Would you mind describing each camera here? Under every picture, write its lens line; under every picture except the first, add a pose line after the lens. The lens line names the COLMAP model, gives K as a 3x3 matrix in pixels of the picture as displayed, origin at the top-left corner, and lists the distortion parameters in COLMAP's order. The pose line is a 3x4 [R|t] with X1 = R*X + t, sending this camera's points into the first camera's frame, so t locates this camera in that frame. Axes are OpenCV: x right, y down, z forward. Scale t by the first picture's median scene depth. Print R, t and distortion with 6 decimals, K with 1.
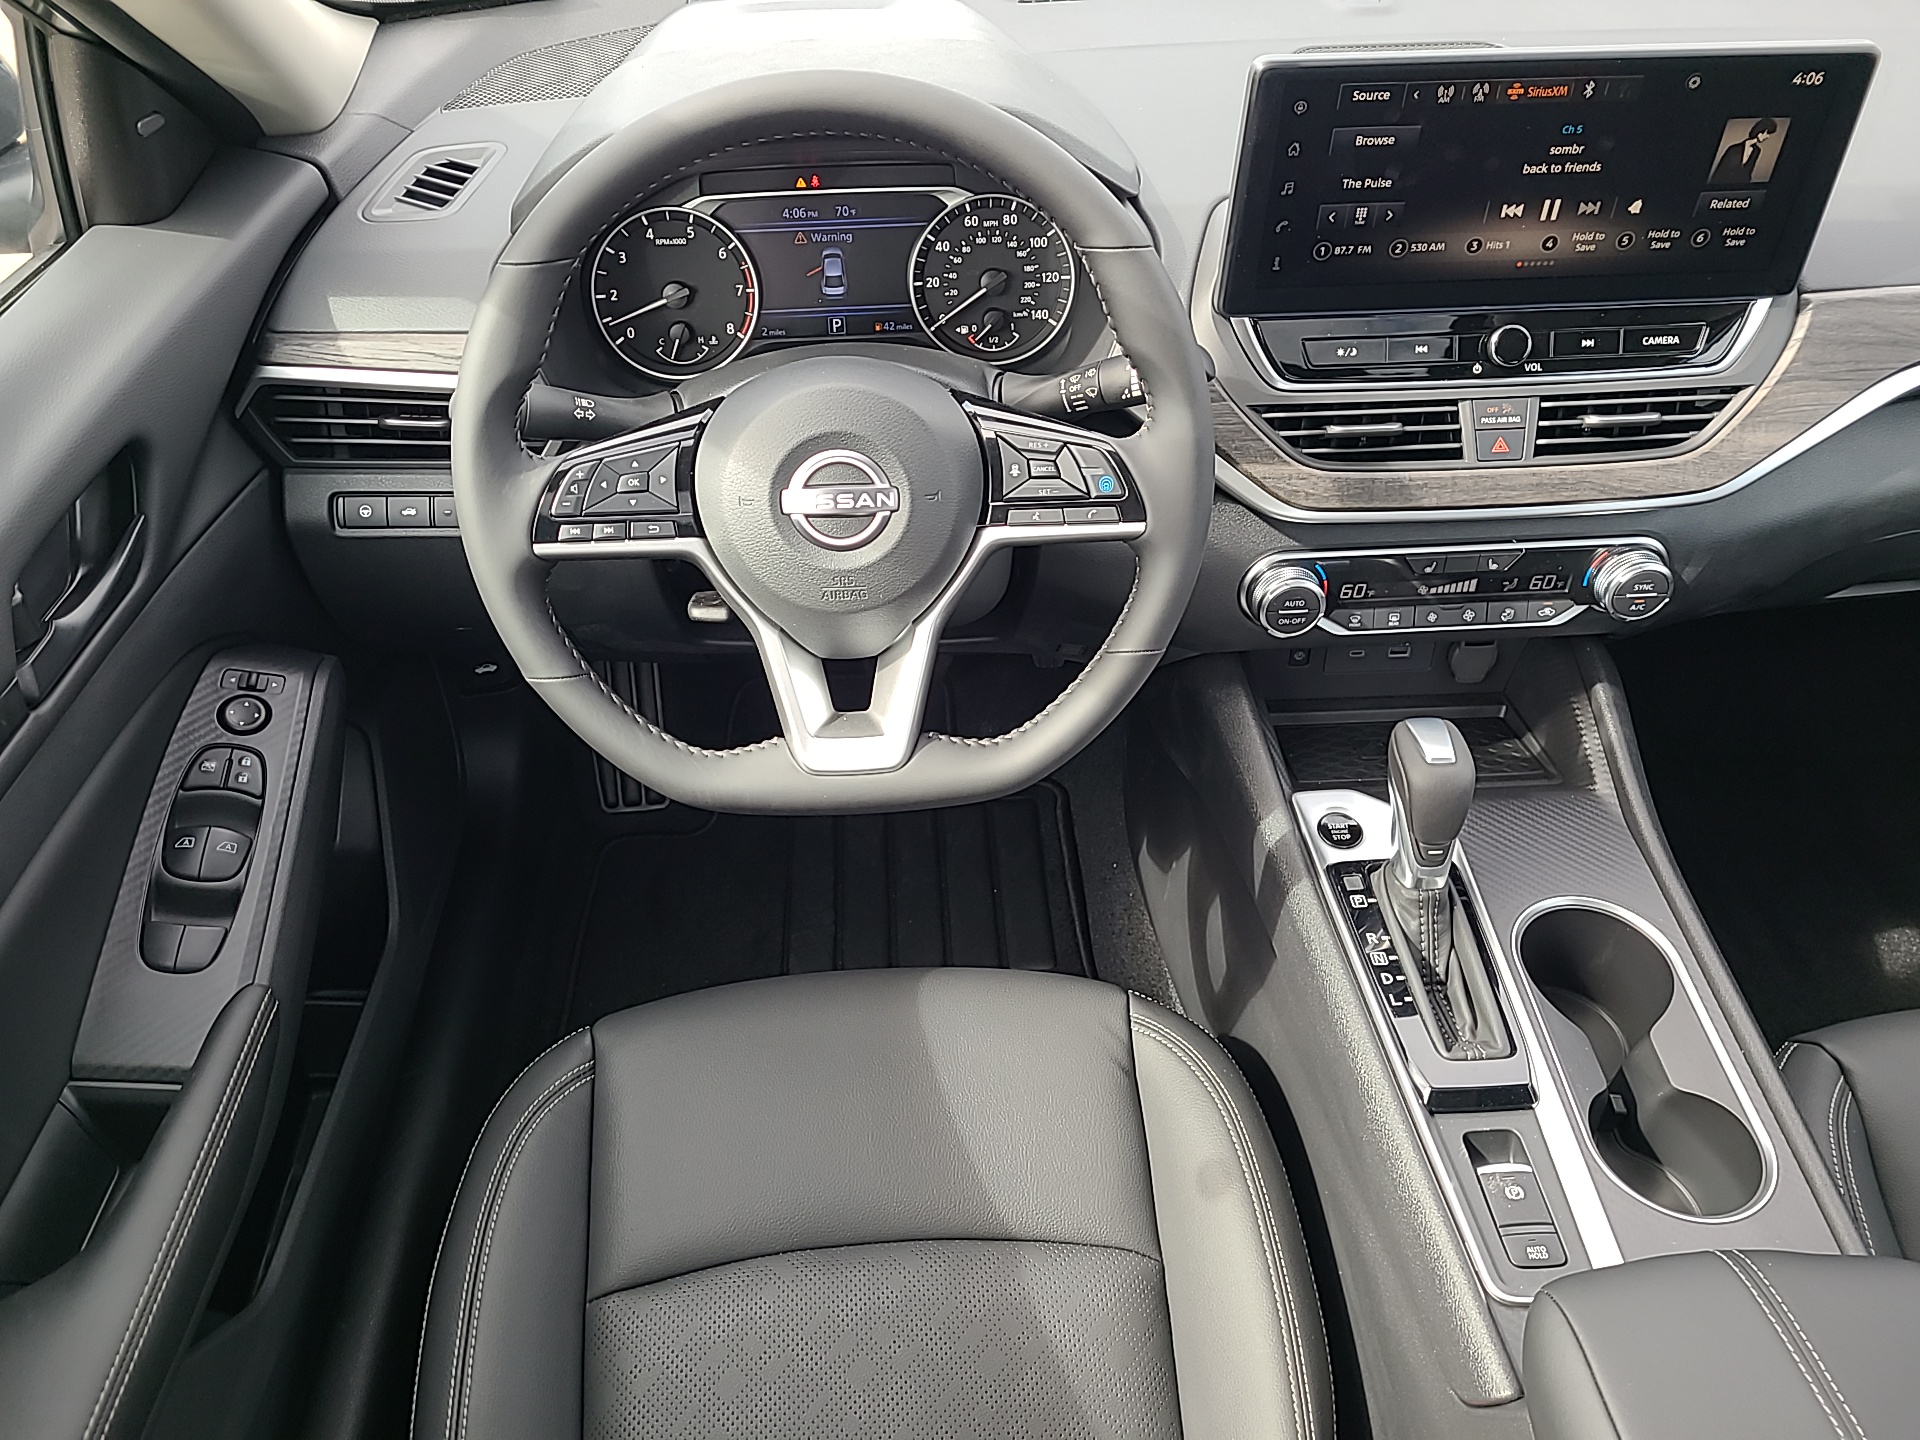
lens RADIAL K [[1446.9, 0, 932.1], [0, 1446.9, 725.3], [0, 0, 1]] dist [0.036054, -0.036542]
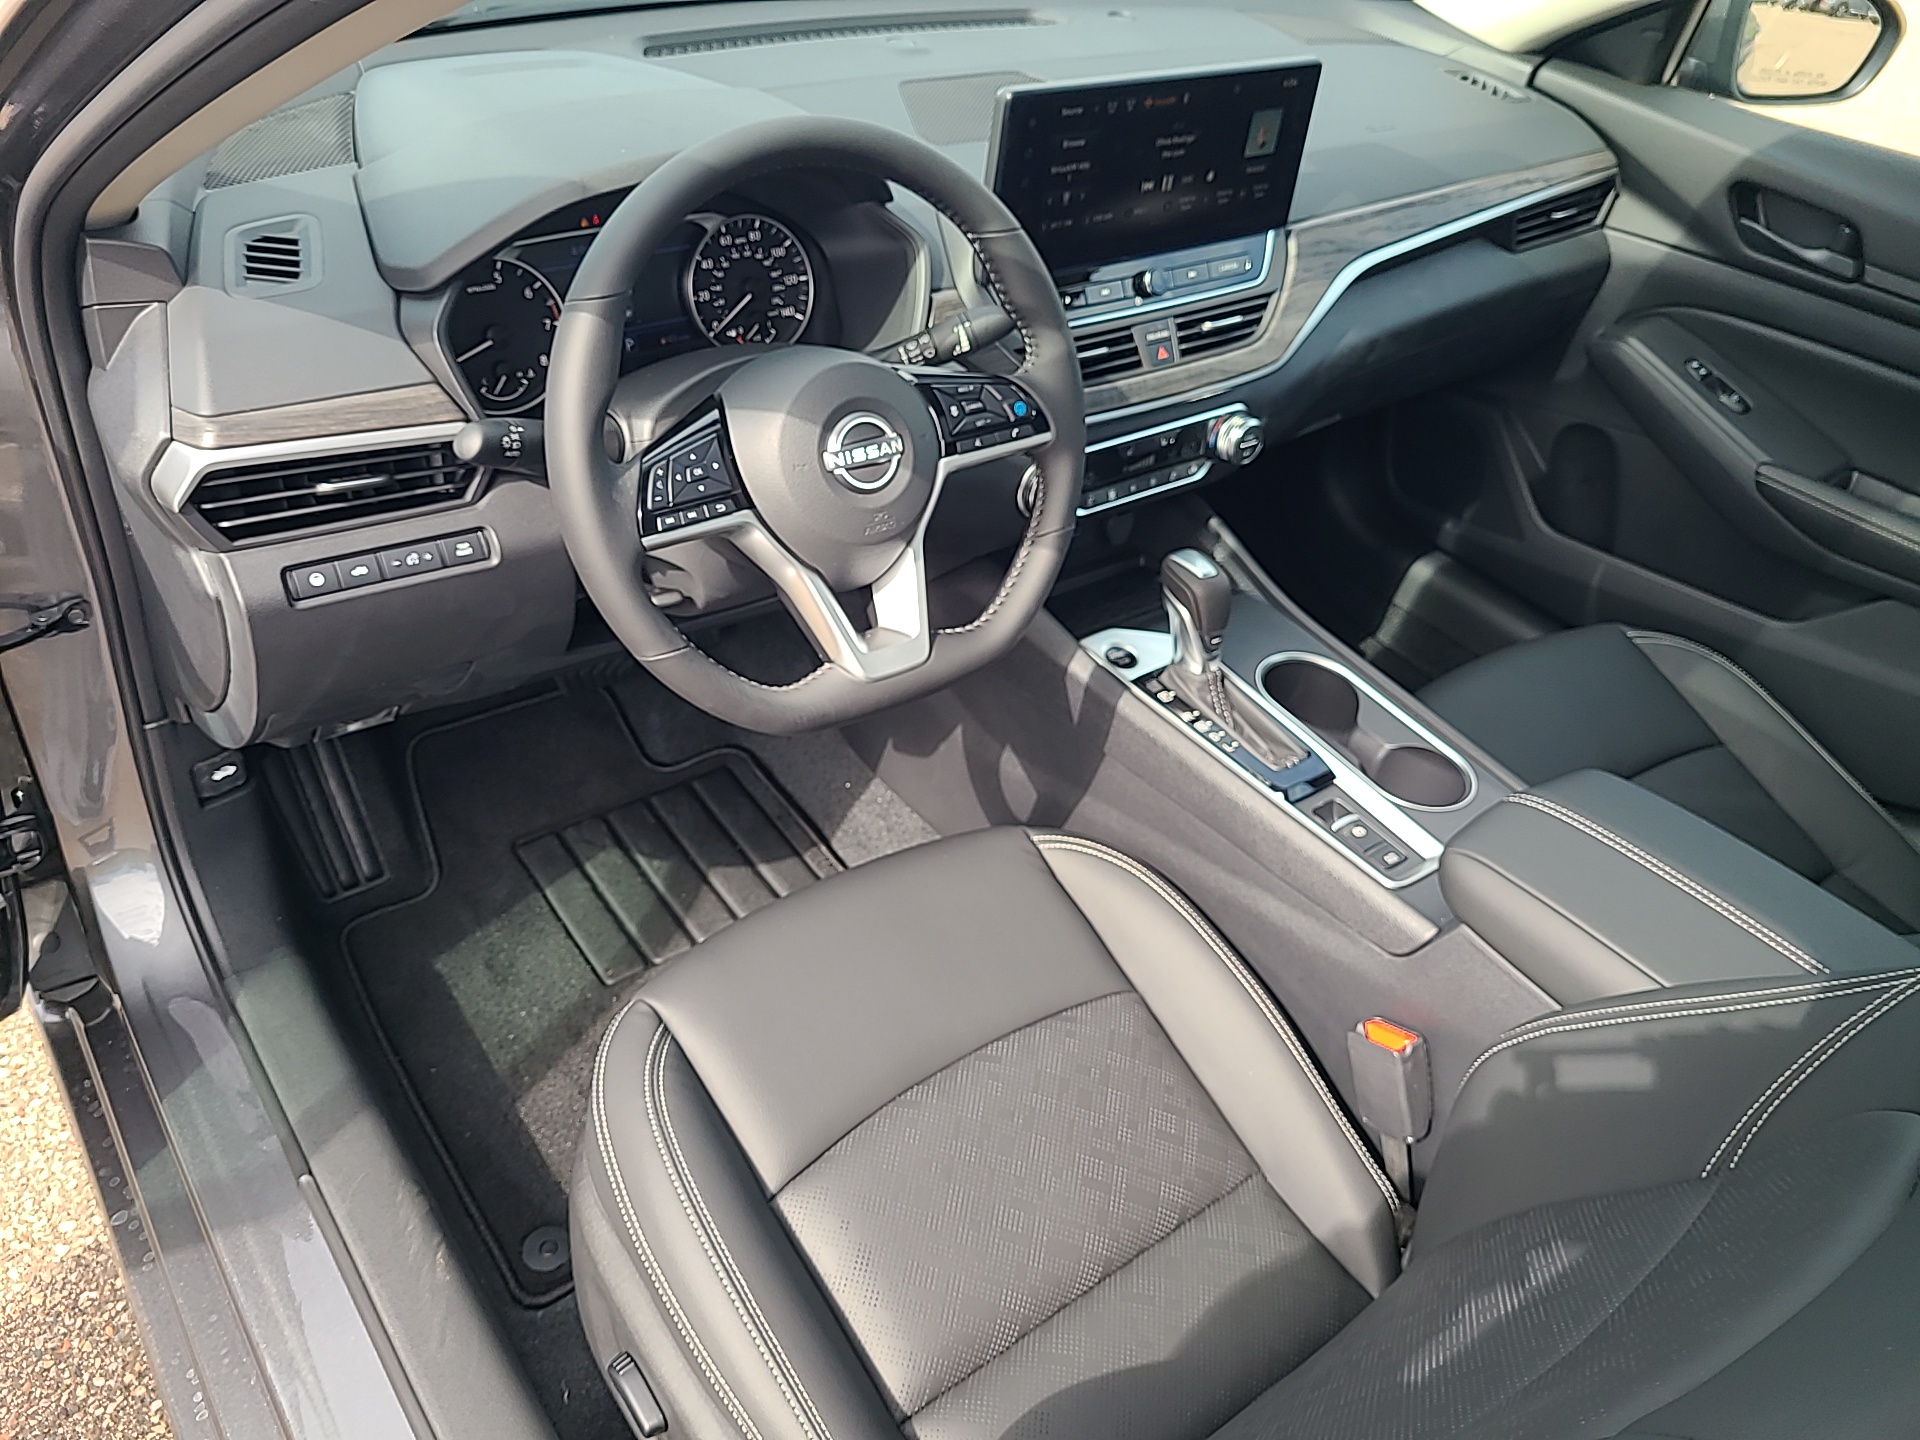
lens RADIAL K [[1487.3, 0, 913.7], [0, 1487.3, 748.8], [0, 0, 1]] dist [0.003998, 0.000908]
pose [[0.831703, -0.270933, 0.484629, -0.567942], [0.278739, 0.958640, 0.057569, 0.021624], [-0.480182, 0.087204, 0.872823, -0.092834]]
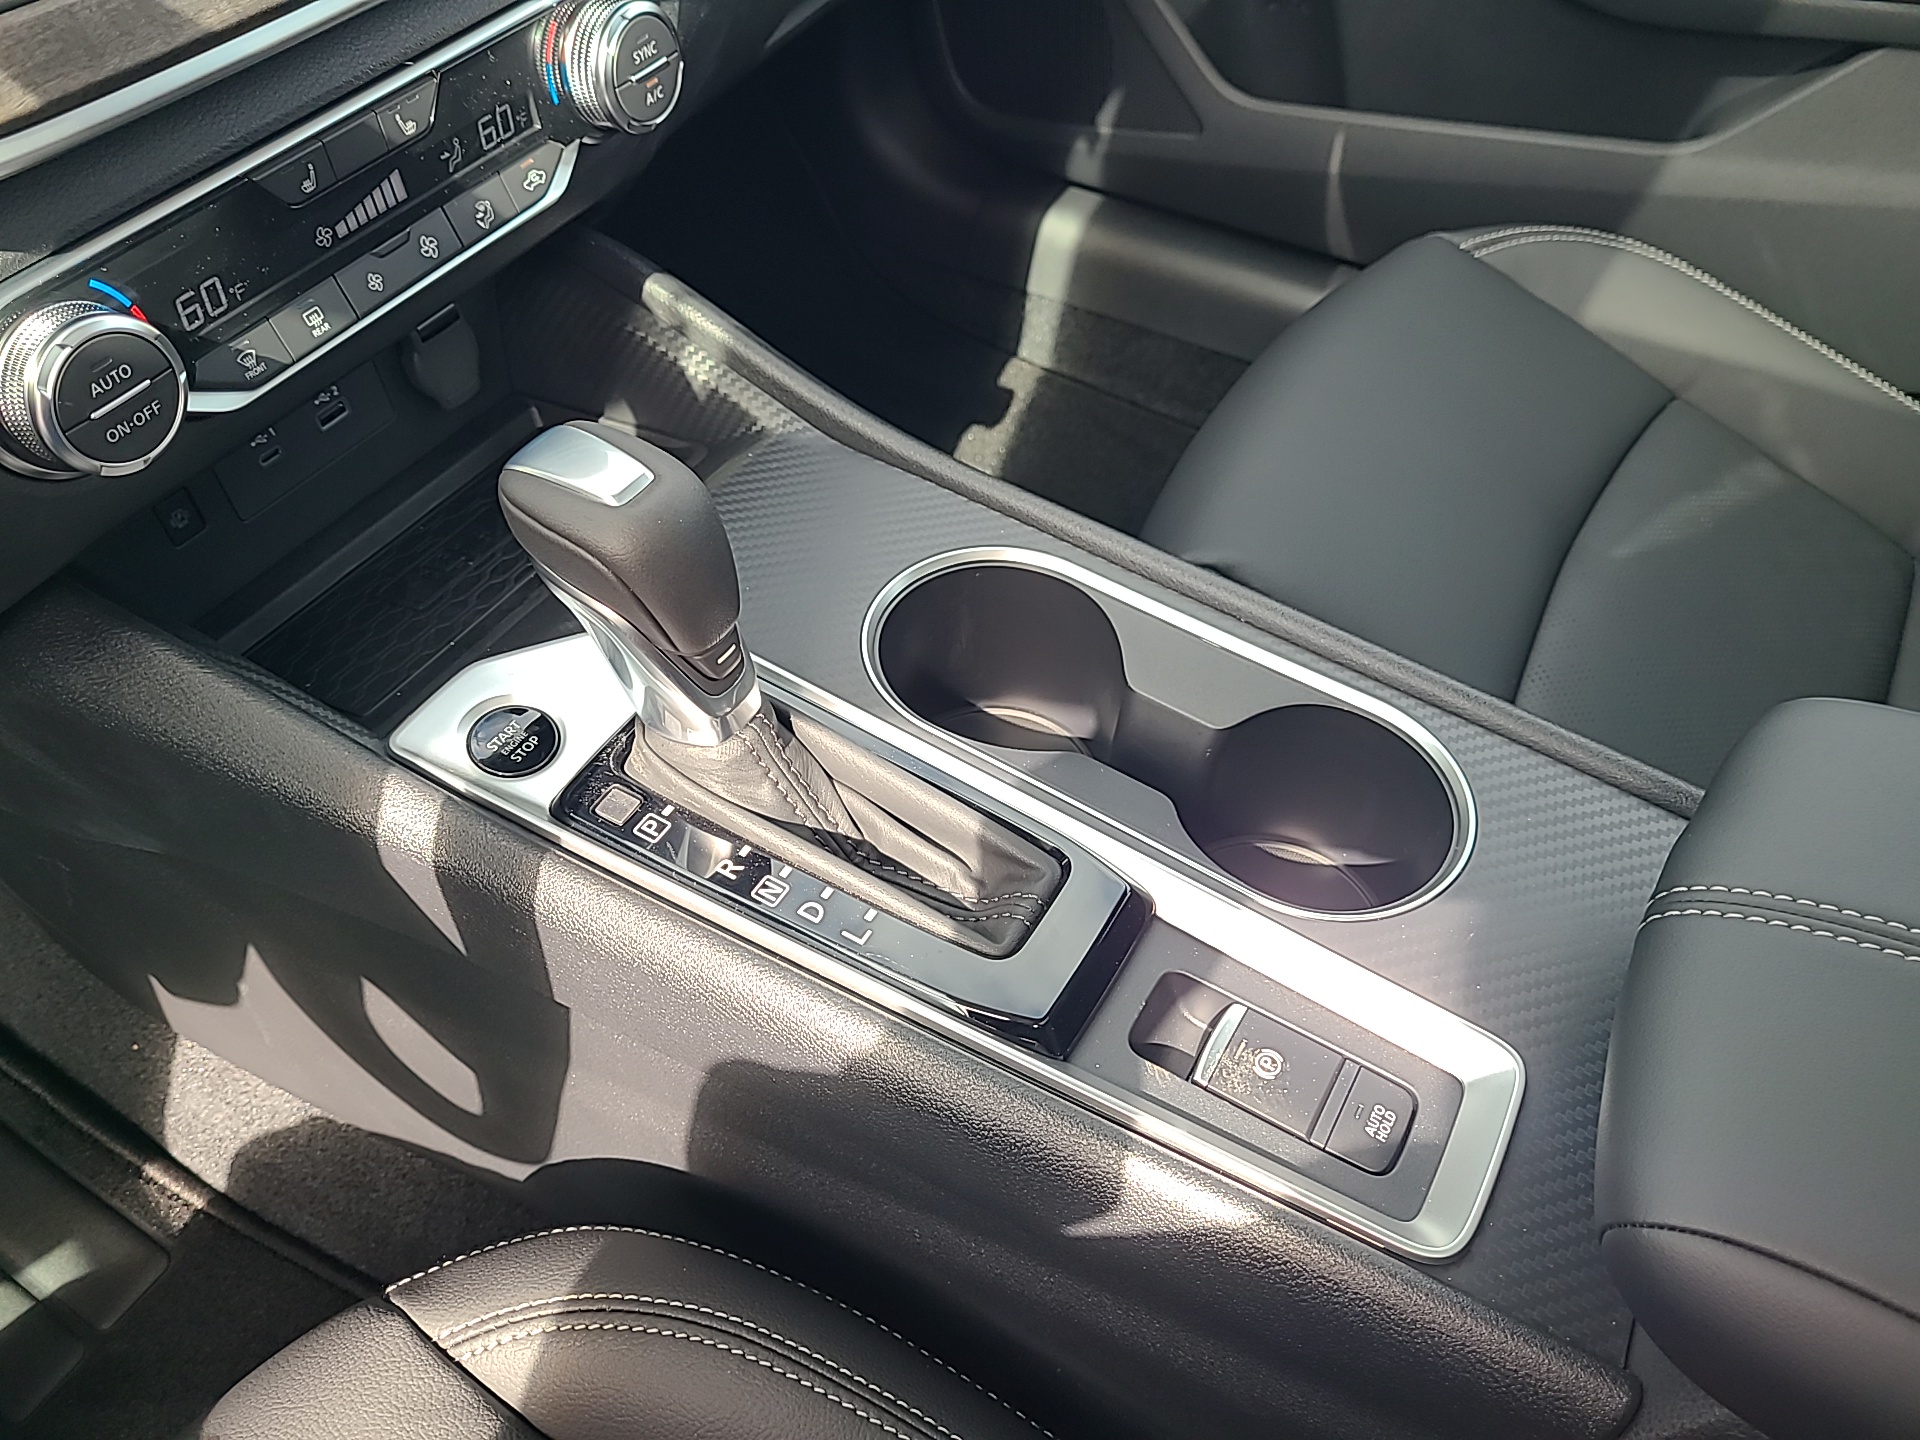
lens RADIAL K [[1449.0, 0, 918.2], [0, 1449.0, 718.8], [0, 0, 1]] dist [0.020208, -0.020982]
pose [[0.562260, -0.608253, 0.560260, 0.086444], [0.545292, 0.782036, 0.301789, -0.008013], [-0.621708, 0.135822, 0.771383, 0.536439]]
